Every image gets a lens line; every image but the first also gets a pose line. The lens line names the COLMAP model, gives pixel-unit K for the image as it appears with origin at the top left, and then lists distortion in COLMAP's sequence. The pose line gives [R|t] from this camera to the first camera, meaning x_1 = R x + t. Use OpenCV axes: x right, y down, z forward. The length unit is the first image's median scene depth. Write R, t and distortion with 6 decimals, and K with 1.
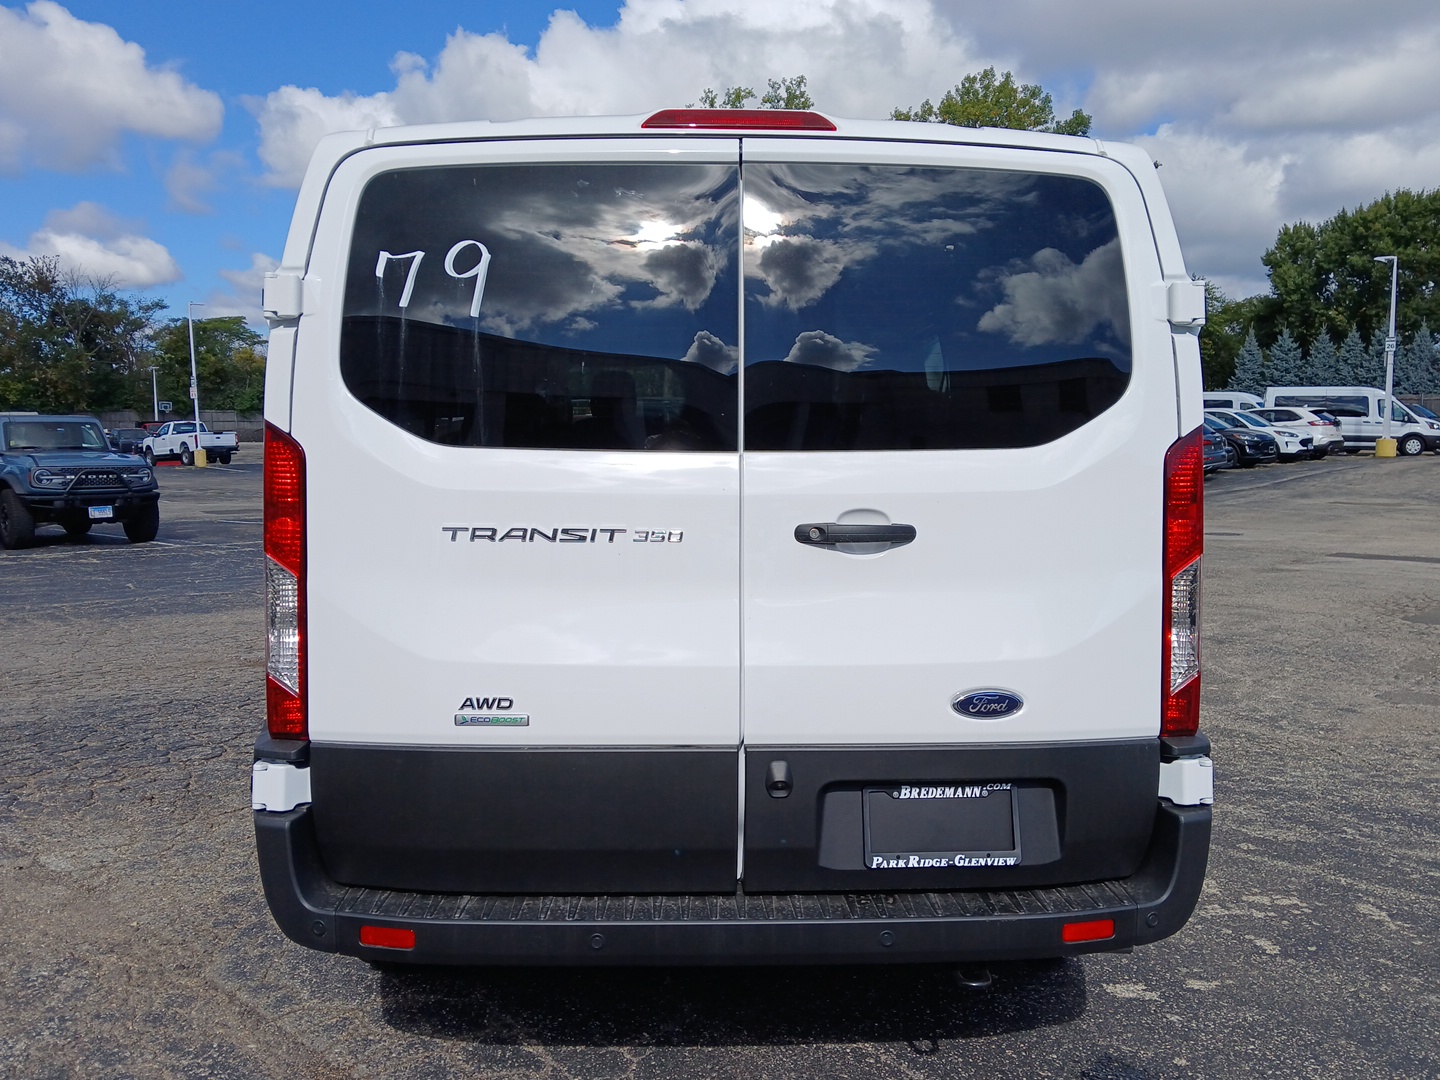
lens RADIAL K [[1259.4, 0, 720.0], [0, 1259.4, 540.0], [0, 0, 1]] dist [0.003994, -0.004173]
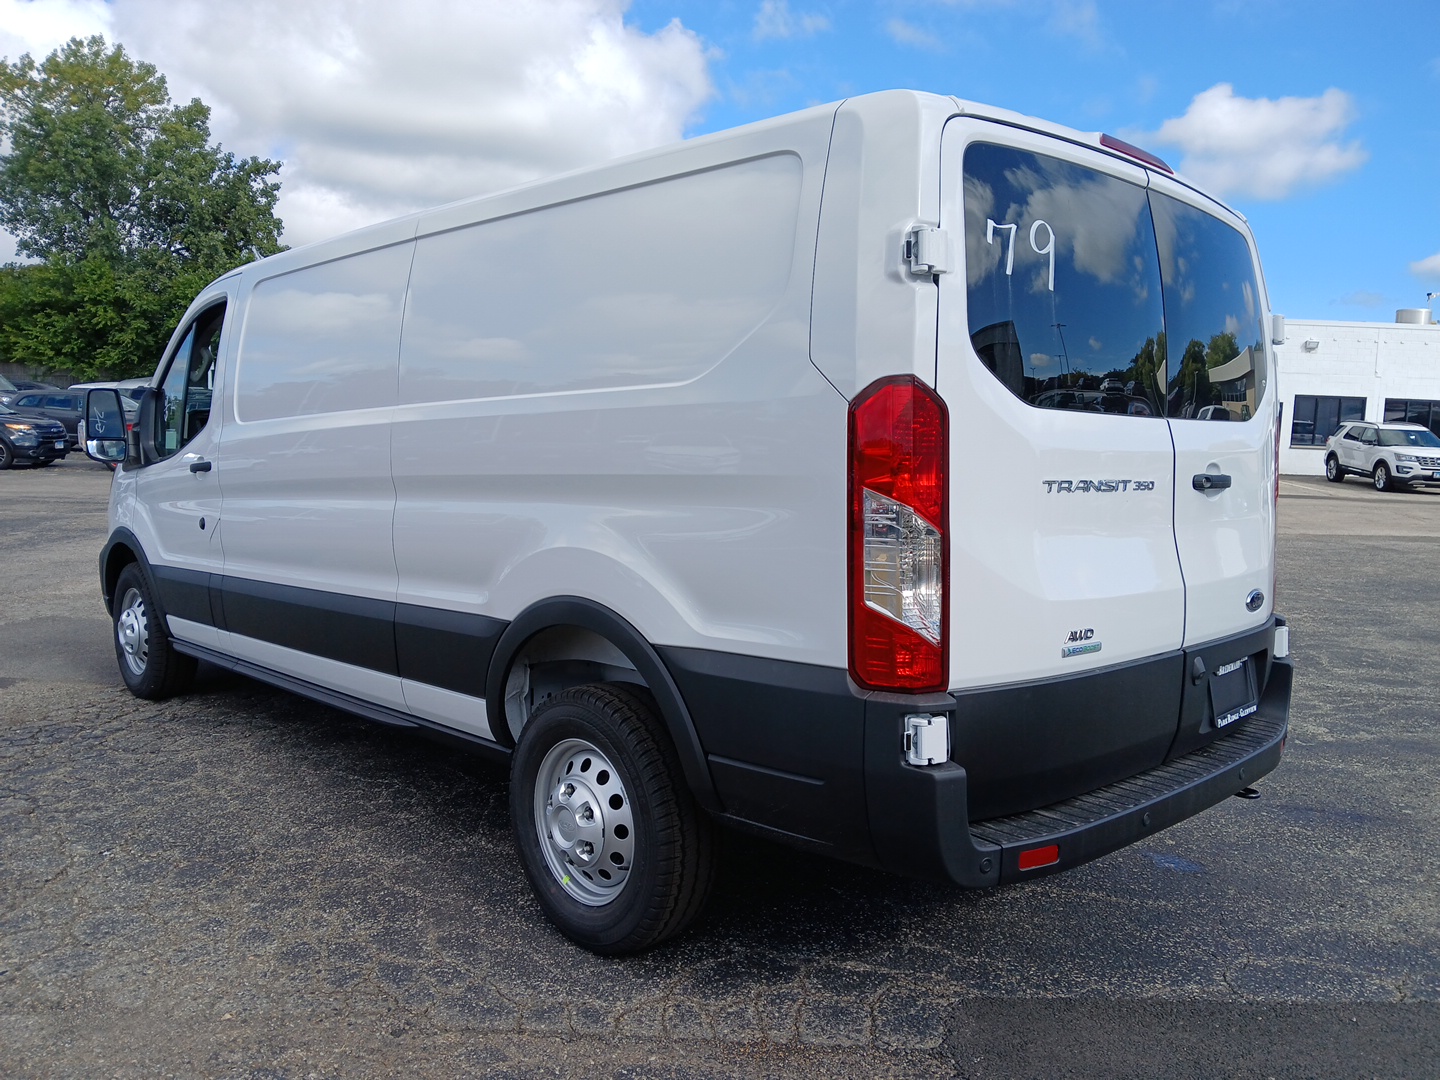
lens RADIAL K [[1135.8, 0, 720.0], [0, 1135.8, 540.0], [0, 0, 1]] dist [0.001056, -0.005751]
pose [[0.736370, -0.045469, 0.675050, -0.862545], [0.028286, 0.998936, 0.036430, -0.001920], [-0.675988, -0.007731, 0.736872, 0.359924]]
